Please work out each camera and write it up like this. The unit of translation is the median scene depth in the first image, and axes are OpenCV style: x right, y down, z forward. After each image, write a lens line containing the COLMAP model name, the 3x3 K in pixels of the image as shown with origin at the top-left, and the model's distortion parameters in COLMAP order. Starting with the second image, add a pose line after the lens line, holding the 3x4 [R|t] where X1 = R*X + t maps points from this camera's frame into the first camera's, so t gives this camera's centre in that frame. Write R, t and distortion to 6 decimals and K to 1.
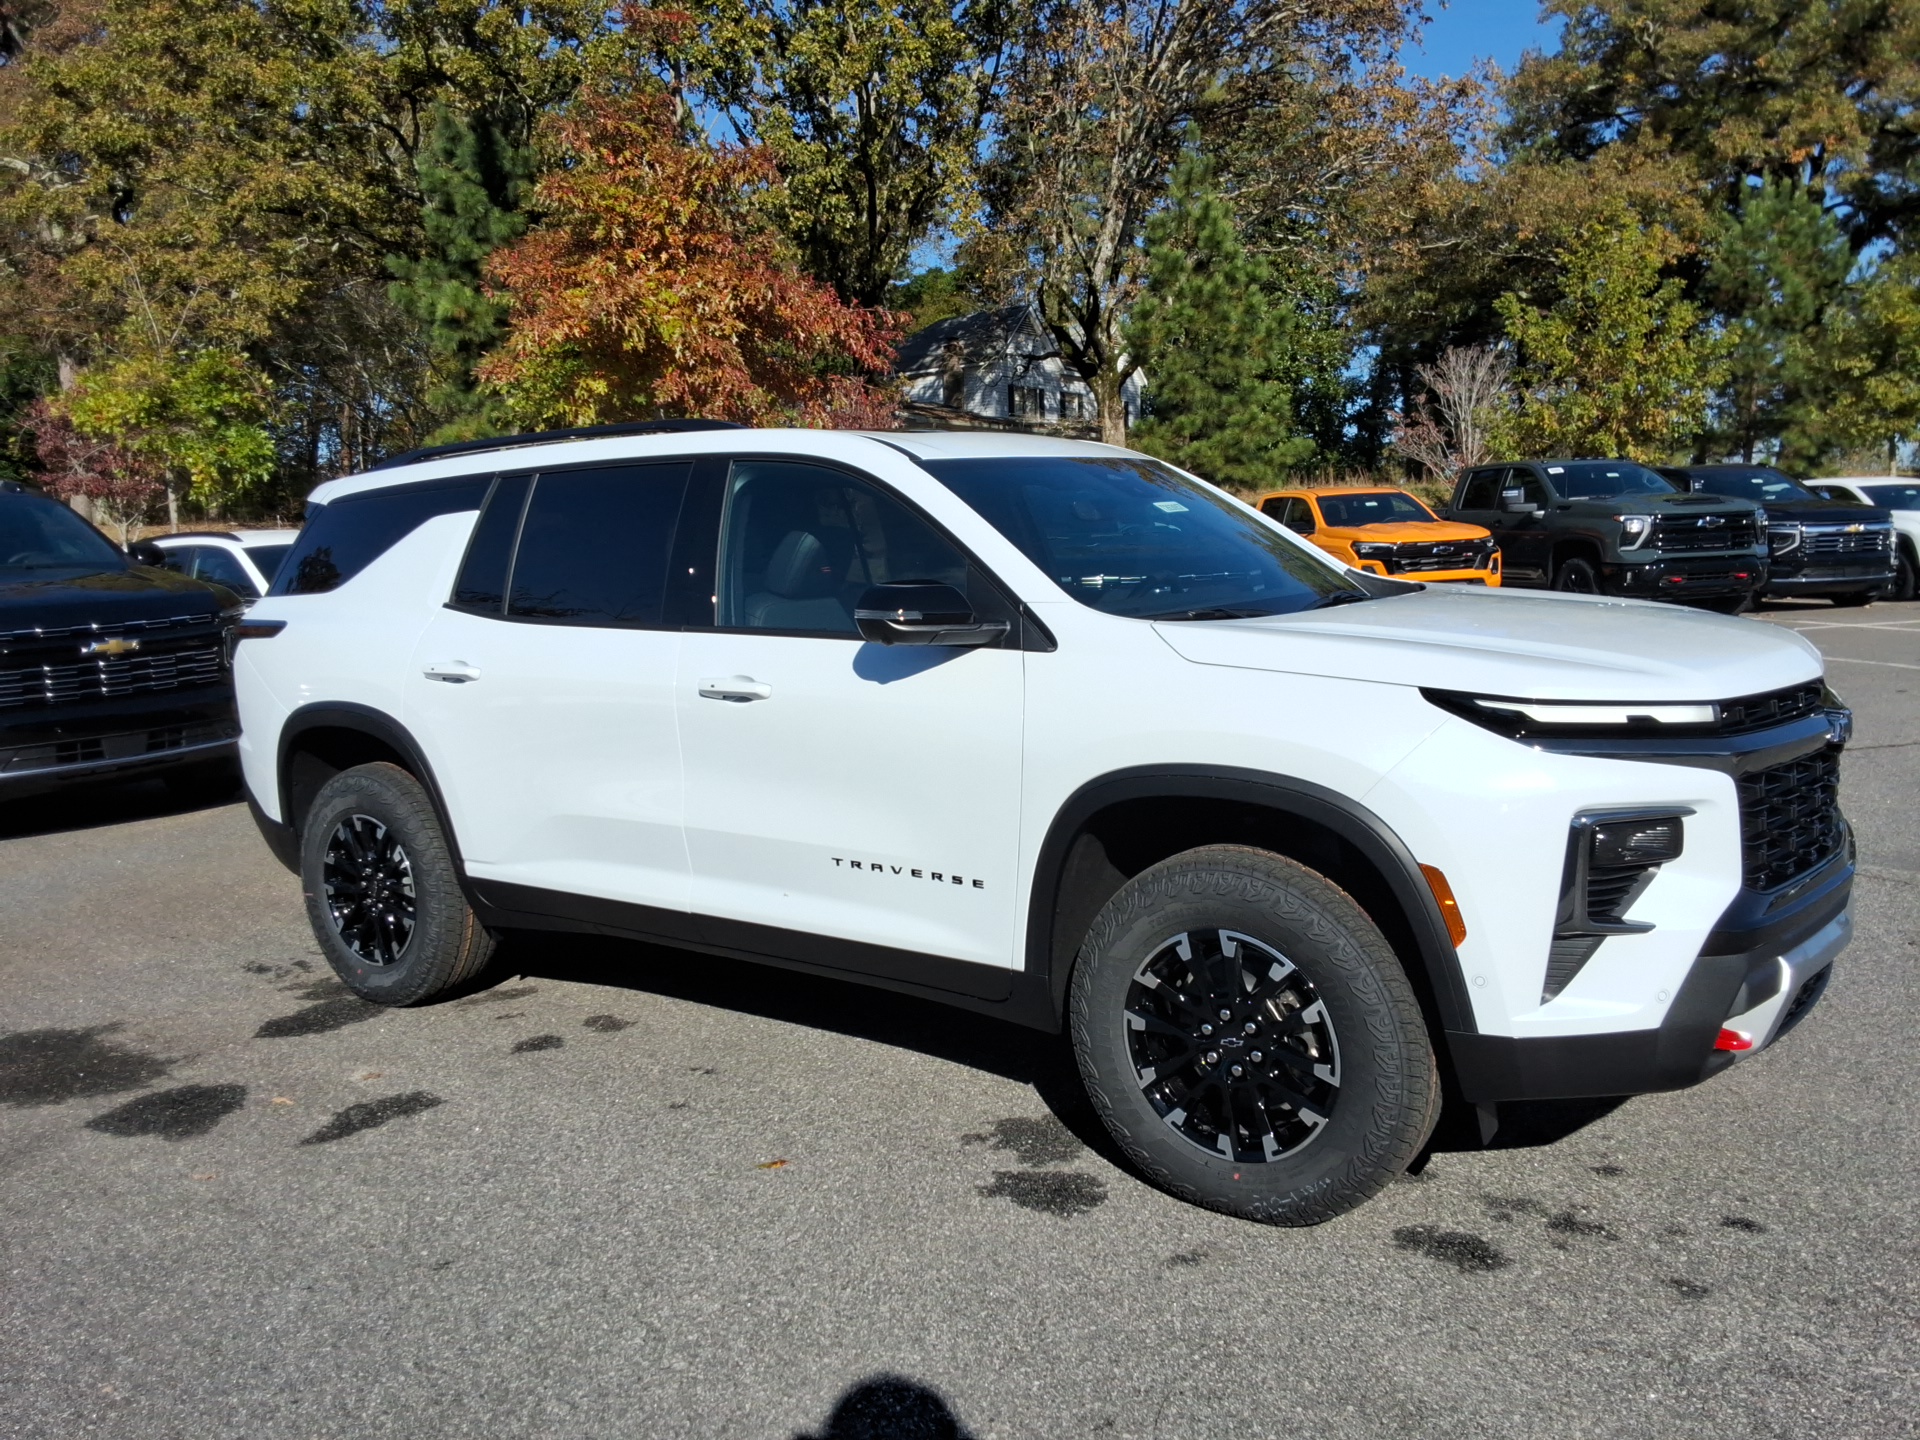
lens RADIAL K [[1551.1, 0, 966.1], [0, 1551.1, 733.8], [0, 0, 1]] dist [0.132456, -0.194707]
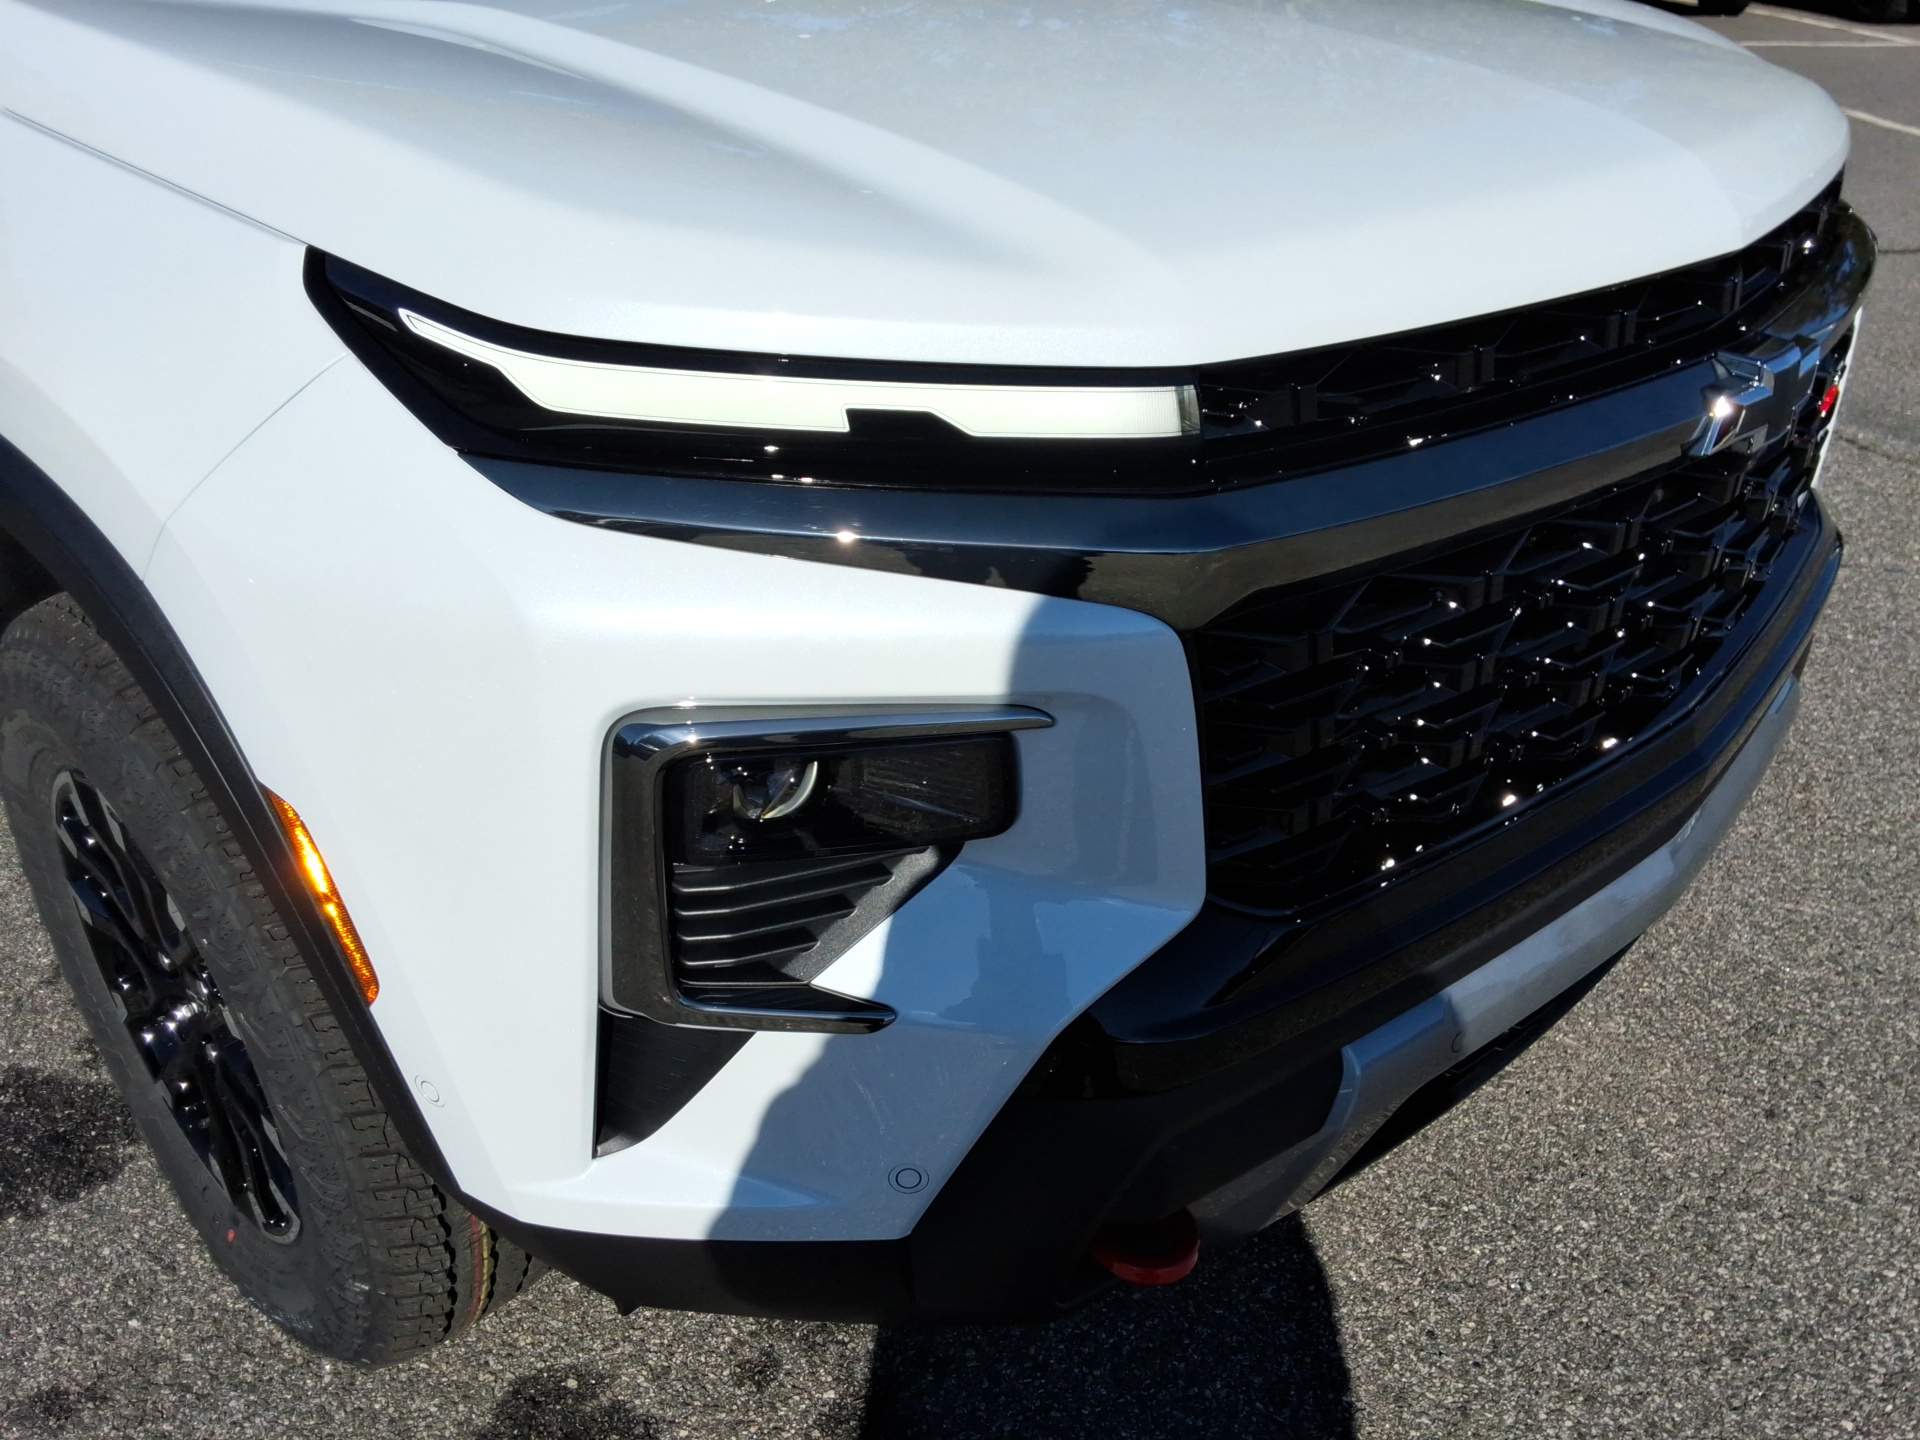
lens RADIAL K [[1551.1, 0, 966.1], [0, 1551.1, 733.8], [0, 0, 1]] dist [0.132456, -0.194707]
pose [[0.987487, 0.112661, -0.110346, 0.113576], [-0.063124, 0.923613, 0.378092, -0.016143], [0.144513, -0.366396, 0.919168, 0.166851]]
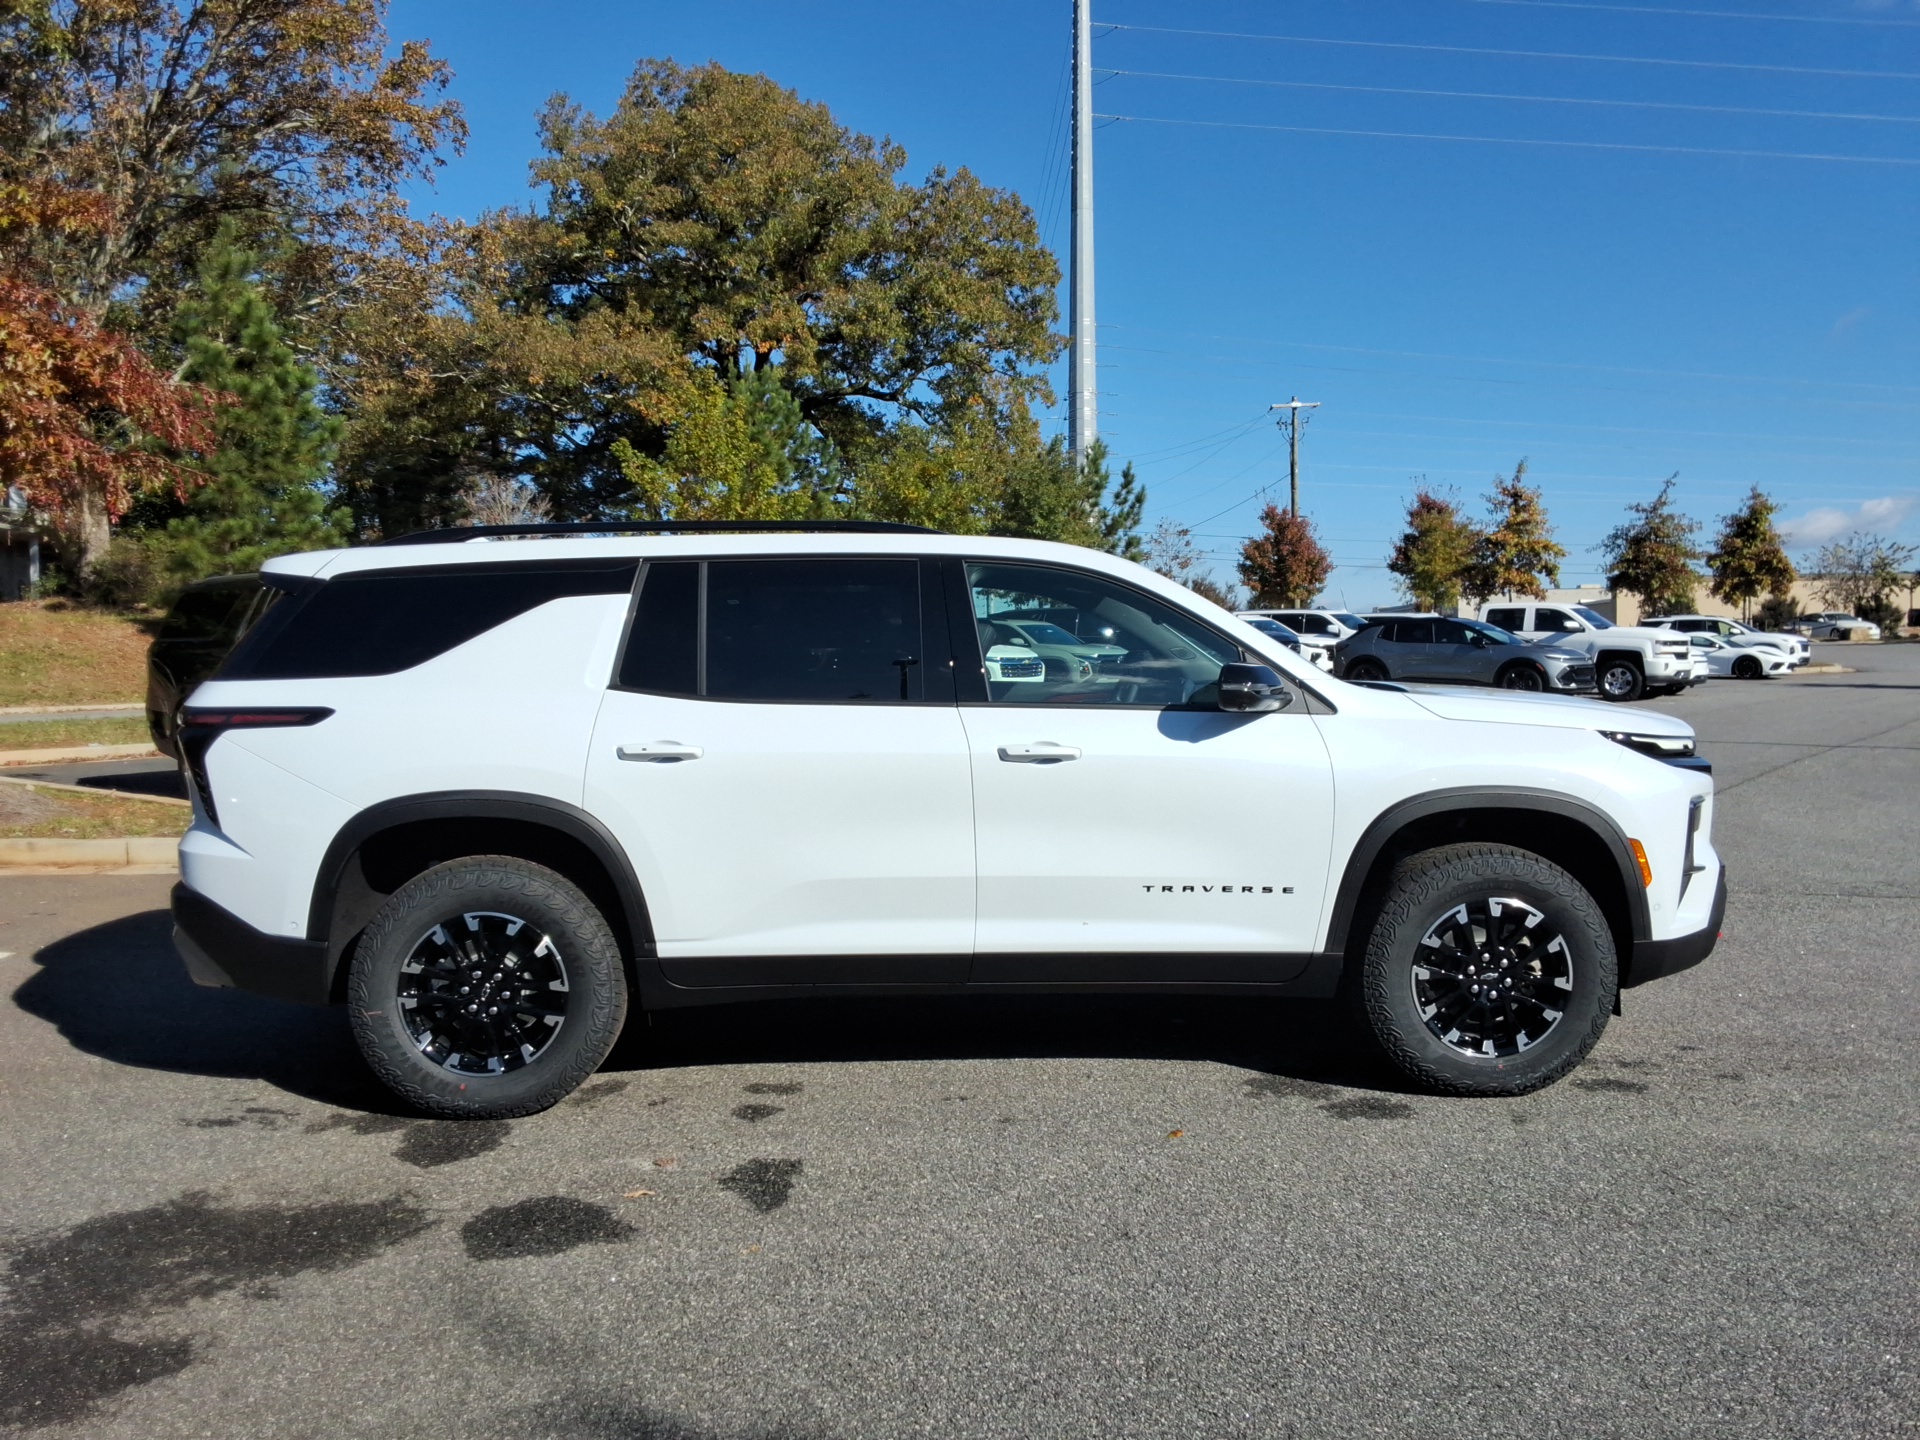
lens RADIAL K [[1551.1, 0, 966.1], [0, 1551.1, 733.8], [0, 0, 1]] dist [0.132456, -0.194707]
pose [[0.781030, -0.010877, 0.624398, -0.295988], [0.059876, 0.996546, -0.057536, 0.006763], [-0.621616, 0.082323, 0.778984, 0.035119]]
